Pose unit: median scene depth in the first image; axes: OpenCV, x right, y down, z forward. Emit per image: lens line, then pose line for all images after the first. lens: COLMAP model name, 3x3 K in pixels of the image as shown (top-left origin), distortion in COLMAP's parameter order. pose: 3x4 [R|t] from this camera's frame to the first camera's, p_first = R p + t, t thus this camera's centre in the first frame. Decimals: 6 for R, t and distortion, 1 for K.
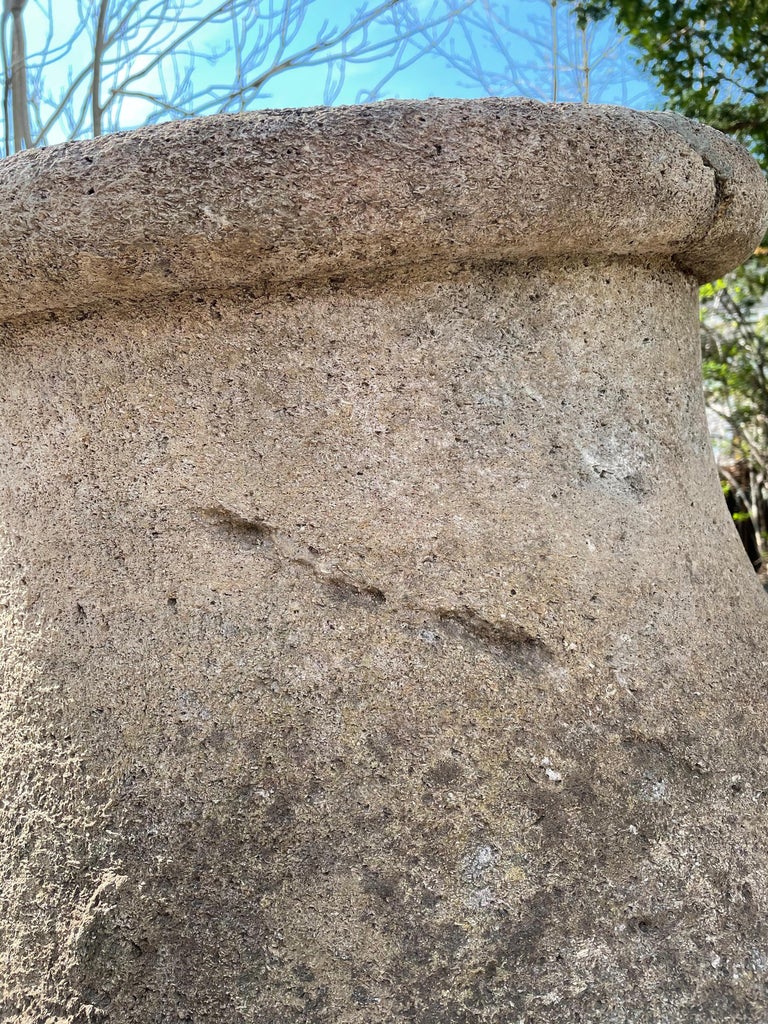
lens RADIAL K [[779.2, 0, 384.0], [0, 779.2, 512.0], [0, 0, 1]] dist [0.077845, -0.117164]
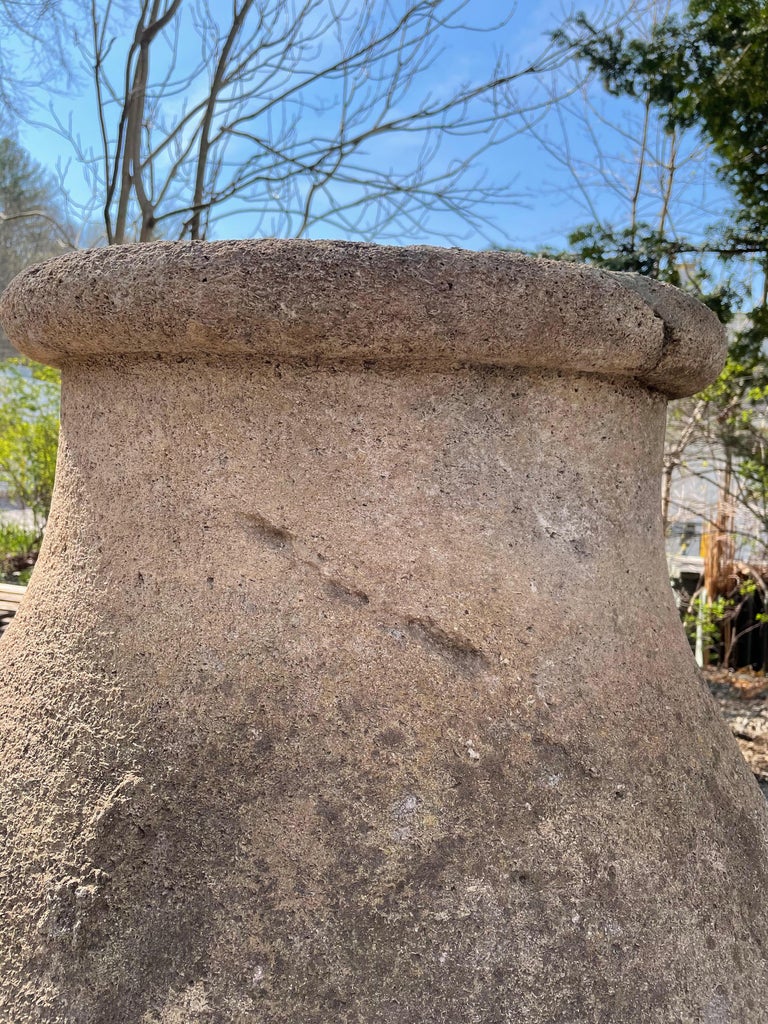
lens RADIAL K [[779.1, 0, 396.0], [0, 779.1, 511.1], [0, 0, 1]] dist [0.085345, -0.123629]
pose [[0.987922, 0.150333, -0.037547, 0.074171], [-0.152372, 0.986554, -0.059106, 0.031347], [0.028157, 0.064114, 0.997545, -0.328490]]
